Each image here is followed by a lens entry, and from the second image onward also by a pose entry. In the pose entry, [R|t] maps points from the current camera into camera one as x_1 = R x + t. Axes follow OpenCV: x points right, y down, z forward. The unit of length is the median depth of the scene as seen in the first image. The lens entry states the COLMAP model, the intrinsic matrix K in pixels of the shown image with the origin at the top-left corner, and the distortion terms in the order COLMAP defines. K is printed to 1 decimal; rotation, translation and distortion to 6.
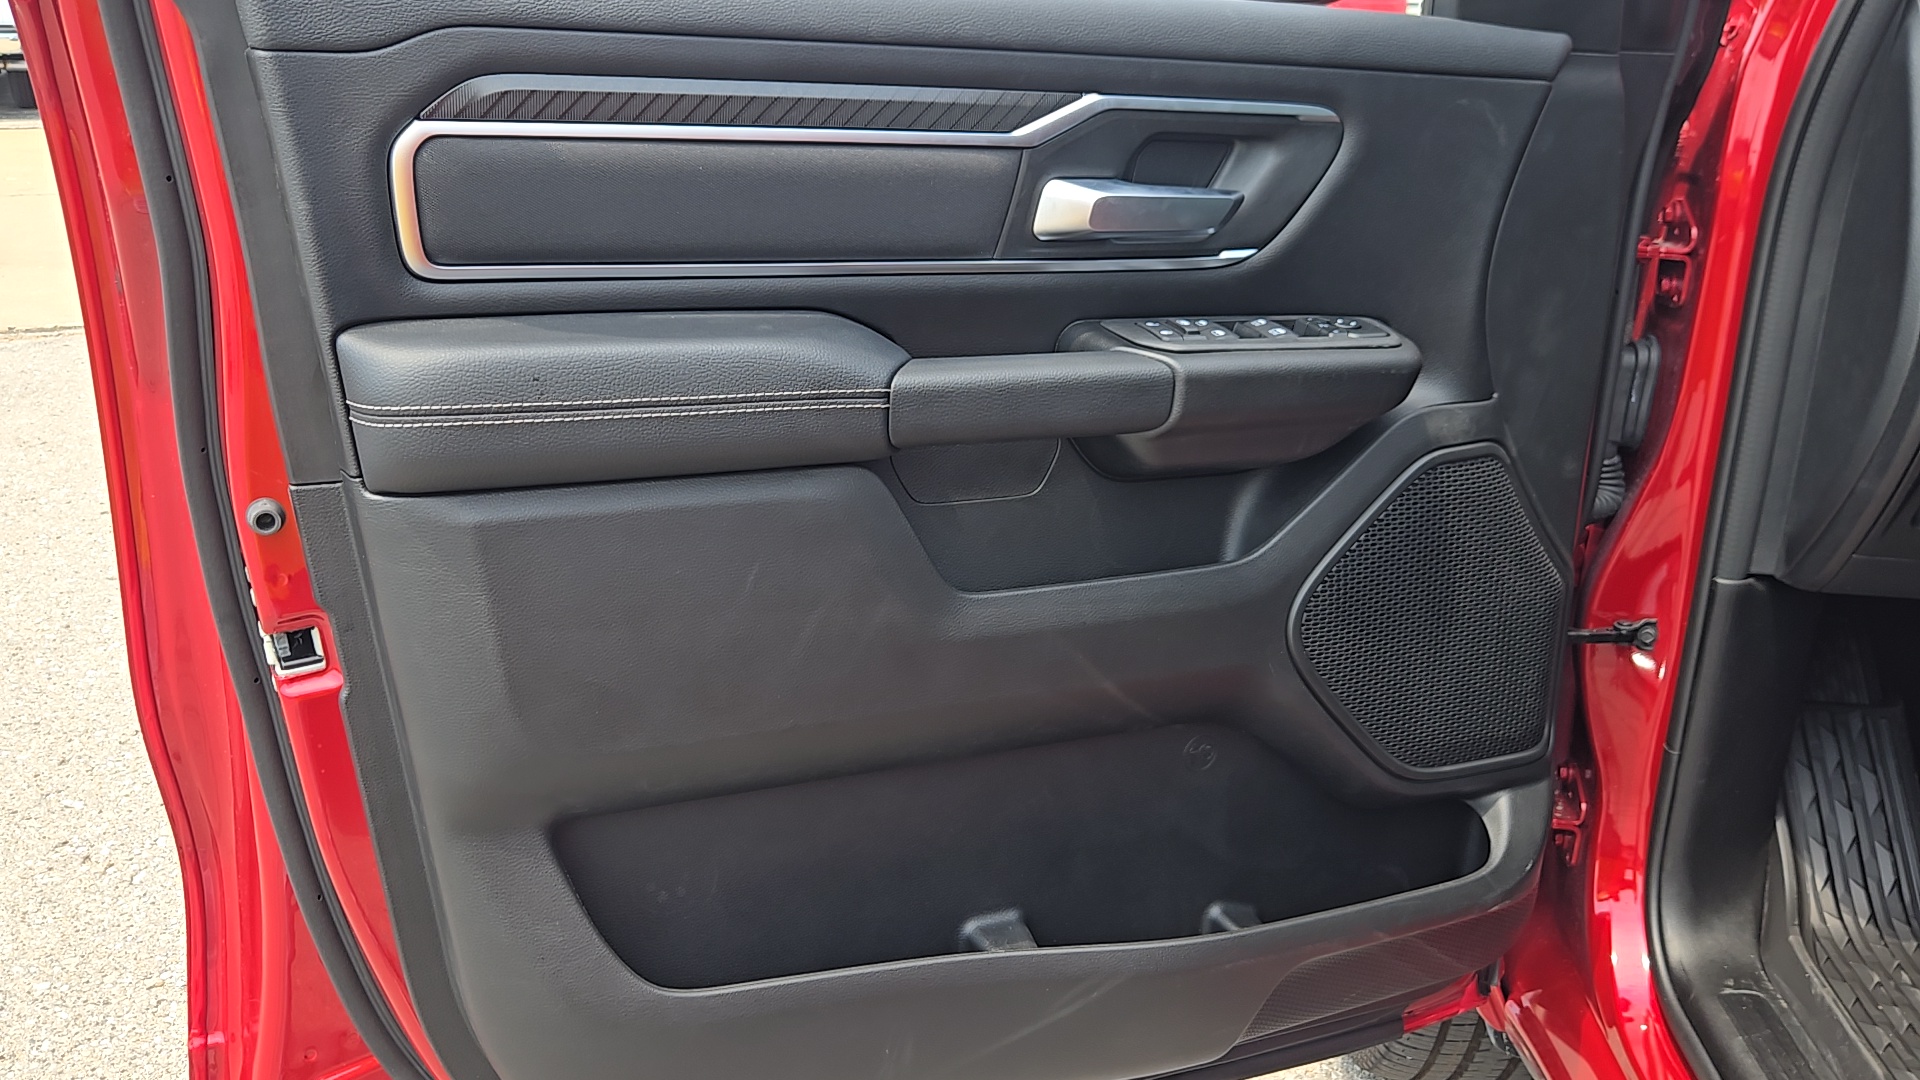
lens RADIAL K [[1599.1, 0, 954.2], [0, 1599.1, 538.4], [0, 0, 1]] dist [0.010850, -0.012257]
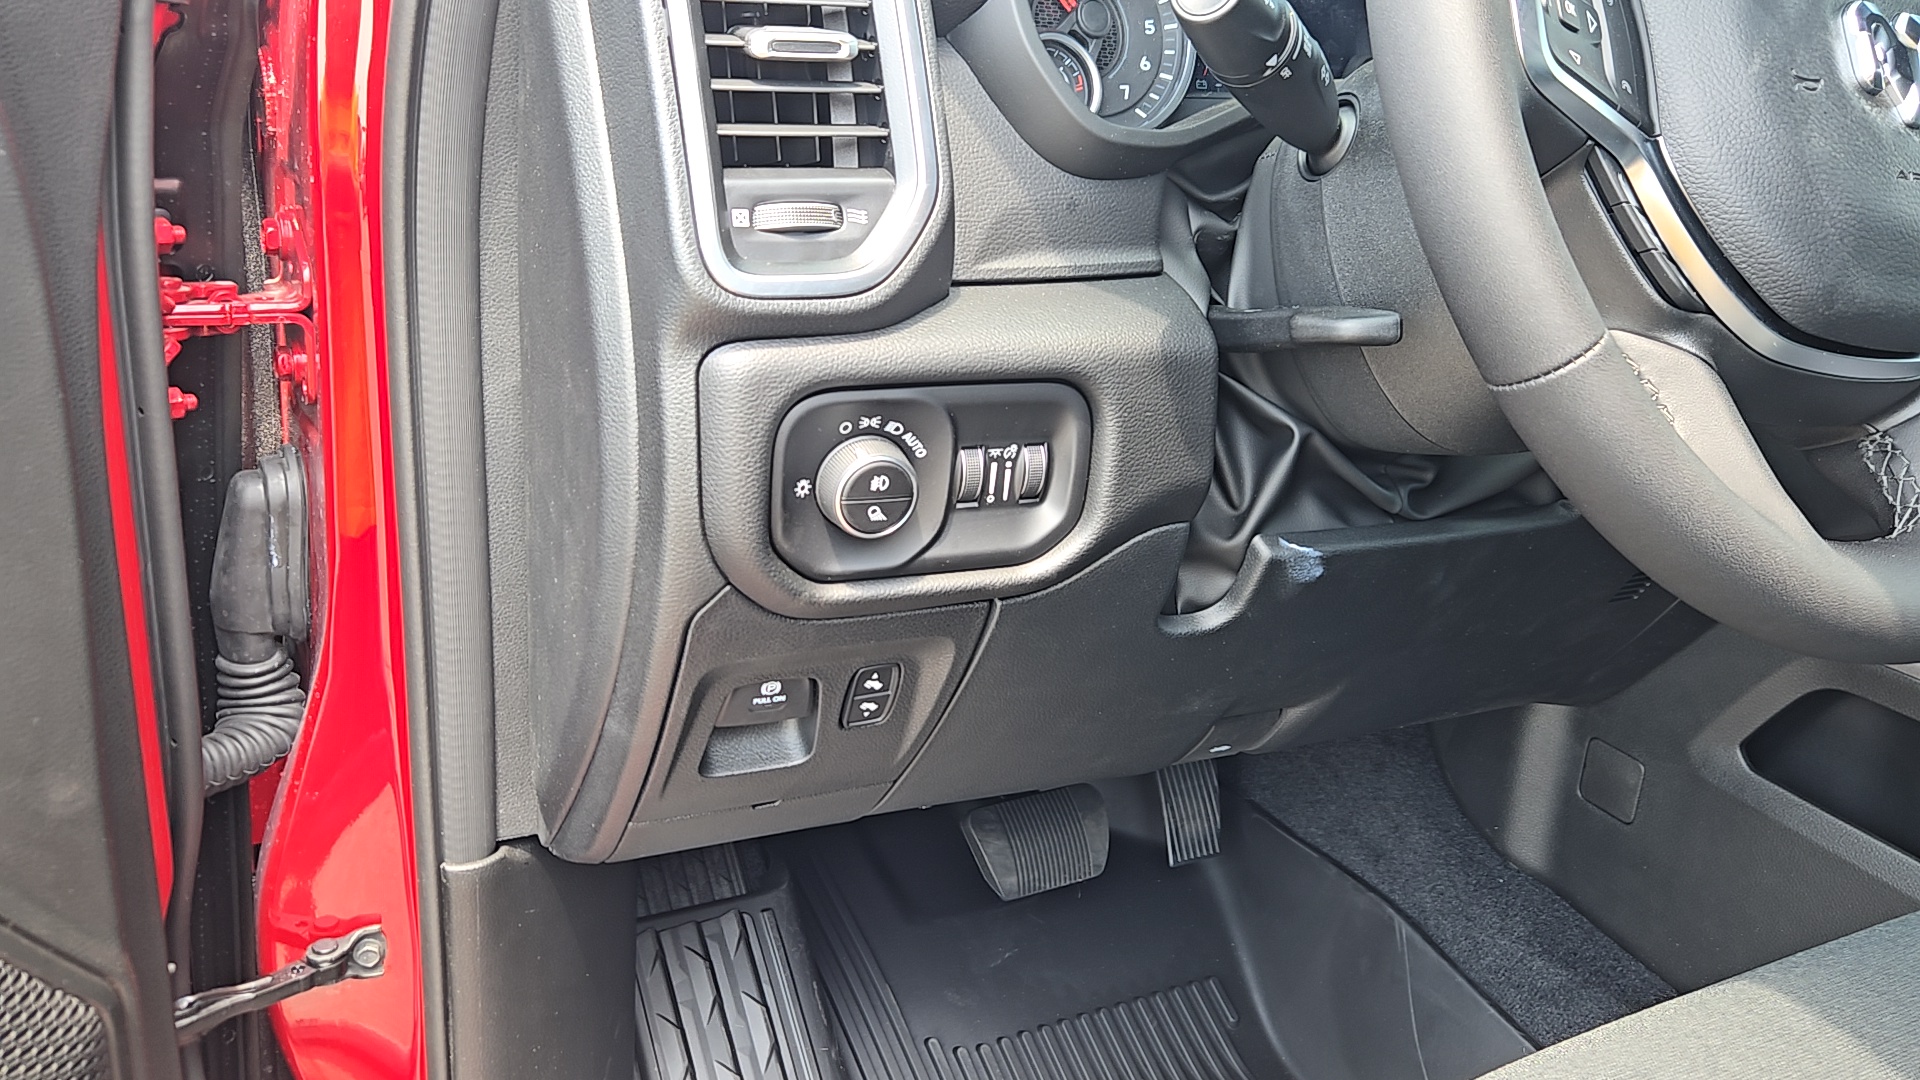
lens RADIAL K [[1599.1, 0, 954.2], [0, 1599.1, 538.4], [0, 0, 1]] dist [0.010850, -0.012257]
pose [[0.823391, -0.167584, 0.542165, 0.331448], [0.135747, 0.985829, 0.098562, -0.124719], [-0.550999, -0.007558, 0.834472, 0.410914]]
